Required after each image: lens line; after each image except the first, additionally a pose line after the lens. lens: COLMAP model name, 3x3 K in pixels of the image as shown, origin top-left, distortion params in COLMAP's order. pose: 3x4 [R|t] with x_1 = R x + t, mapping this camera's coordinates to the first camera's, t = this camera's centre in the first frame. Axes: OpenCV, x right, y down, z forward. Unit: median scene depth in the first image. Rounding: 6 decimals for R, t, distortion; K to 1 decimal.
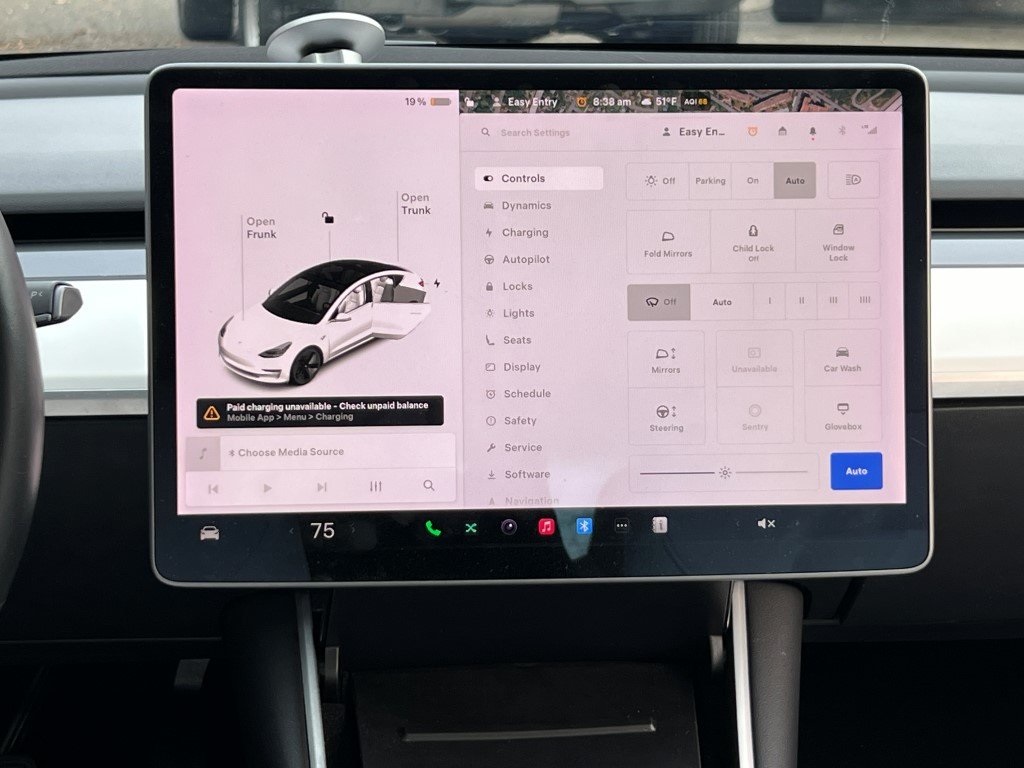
lens RADIAL K [[2163.2, 0, 520.0], [0, 2163.2, 384.1], [0, 0, 1]] dist [0.242922, 0.000000]
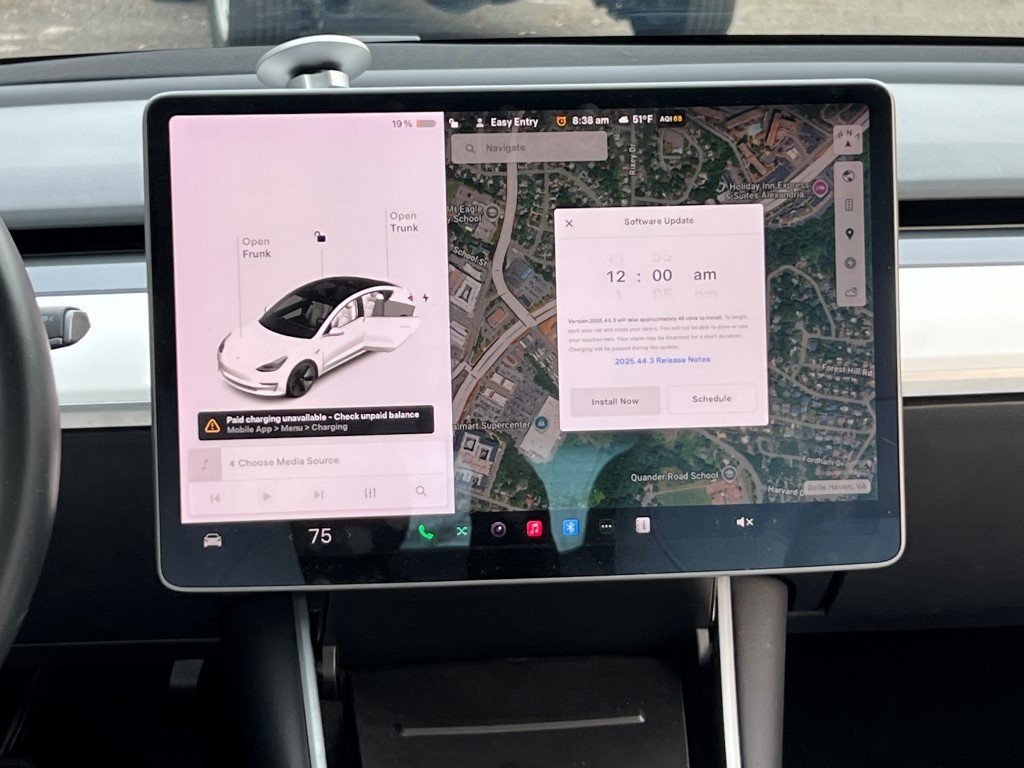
lens RADIAL K [[2500.6, 0, 518.1], [0, 2500.6, 383.3], [0, 0, 1]] dist [0.255644, 0.000000]
pose [[0.999865, -0.016198, 0.002776, 0.002204], [0.016139, 0.999671, 0.019937, -0.028529], [-0.003098, -0.019890, 0.999797, -0.205869]]
